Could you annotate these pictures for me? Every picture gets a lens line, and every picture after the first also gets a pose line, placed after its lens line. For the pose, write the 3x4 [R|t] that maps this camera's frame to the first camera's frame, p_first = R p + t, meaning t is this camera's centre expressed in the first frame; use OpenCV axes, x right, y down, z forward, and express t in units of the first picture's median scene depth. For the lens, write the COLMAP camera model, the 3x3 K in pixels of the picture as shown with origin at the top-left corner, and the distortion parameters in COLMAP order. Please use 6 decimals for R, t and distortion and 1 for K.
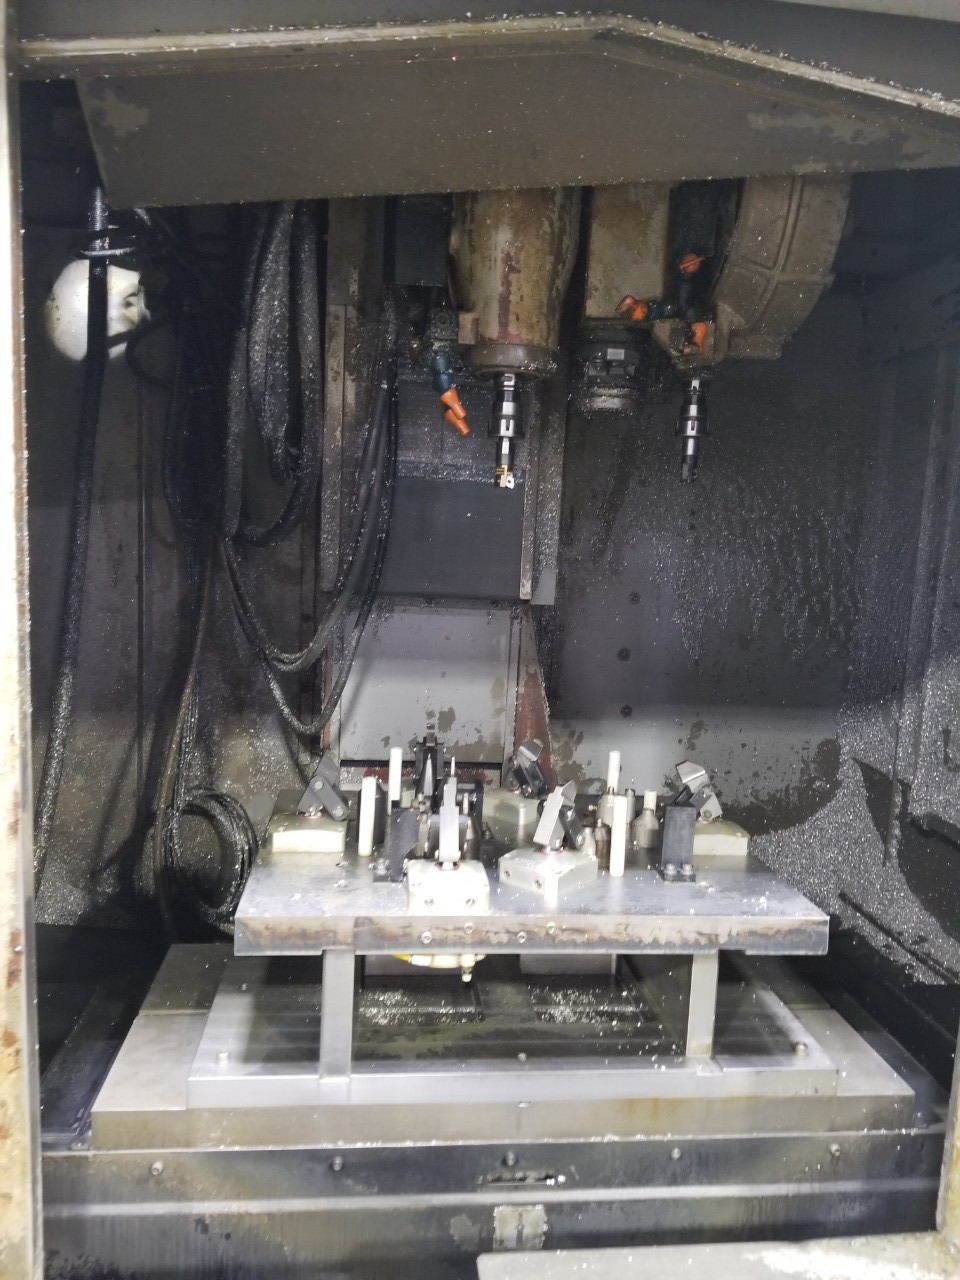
lens RADIAL K [[1000.1, 0, 477.7], [0, 1000.1, 671.2], [0, 0, 1]] dist [0.094354, -0.152556]
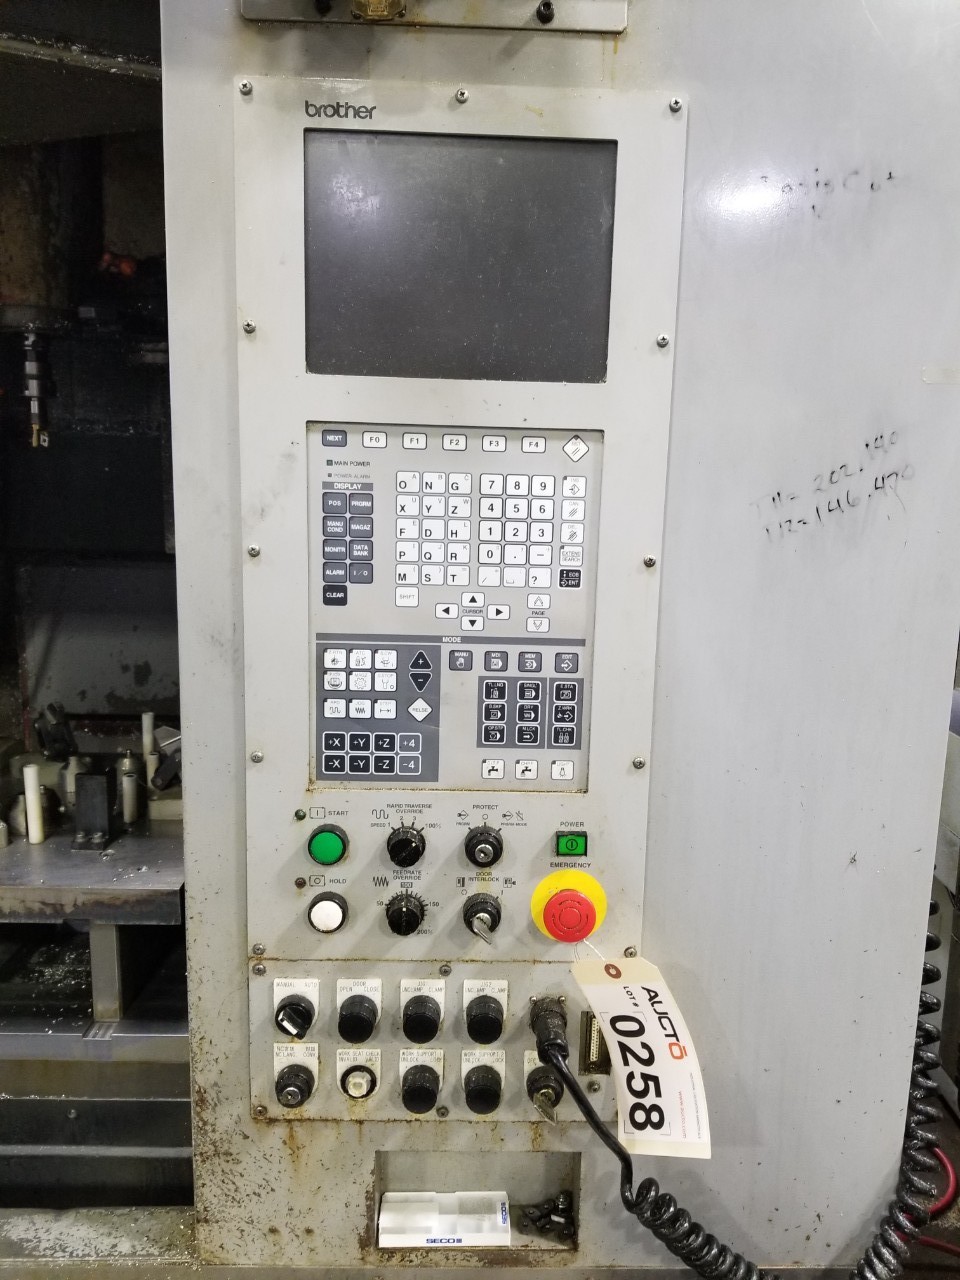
lens RADIAL K [[1018.5, 0, 480.0], [0, 1018.5, 640.0], [0, 0, 1]] dist [-0.004696, -0.000271]
pose [[0.996185, -0.006992, -0.086989, 0.684853], [0.010126, 0.999314, 0.035633, -0.030403], [0.086681, -0.036378, 0.995572, 0.038550]]
